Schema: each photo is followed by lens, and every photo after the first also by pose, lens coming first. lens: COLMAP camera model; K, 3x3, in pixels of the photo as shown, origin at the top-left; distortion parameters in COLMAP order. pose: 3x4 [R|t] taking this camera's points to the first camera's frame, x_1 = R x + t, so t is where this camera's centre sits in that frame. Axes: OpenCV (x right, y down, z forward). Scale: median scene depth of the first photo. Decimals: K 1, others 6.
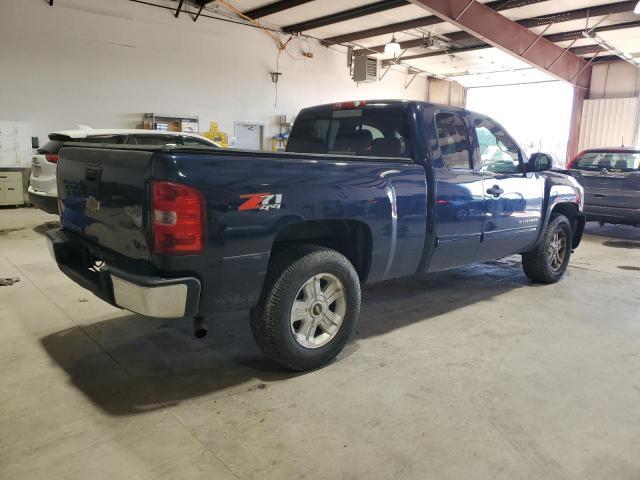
lens RADIAL K [[512.6, 0, 315.9], [0, 512.6, 238.4], [0, 0, 1]] dist [-0.030798, -0.002813]
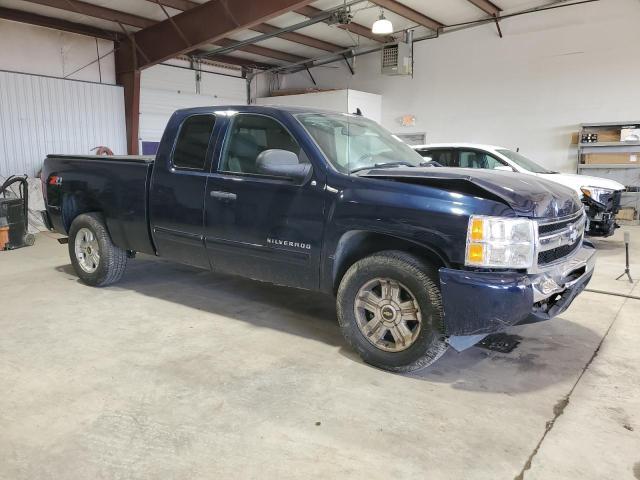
lens RADIAL K [[512.6, 0, 316.1], [0, 512.6, 242.1], [0, 0, 1]] dist [-0.030798, -0.002813]
pose [[0.200675, 0.140603, -0.969516, 1.486272], [-0.170006, 0.979630, 0.106881, -0.158958], [0.964794, 0.143375, 0.220490, 1.137988]]
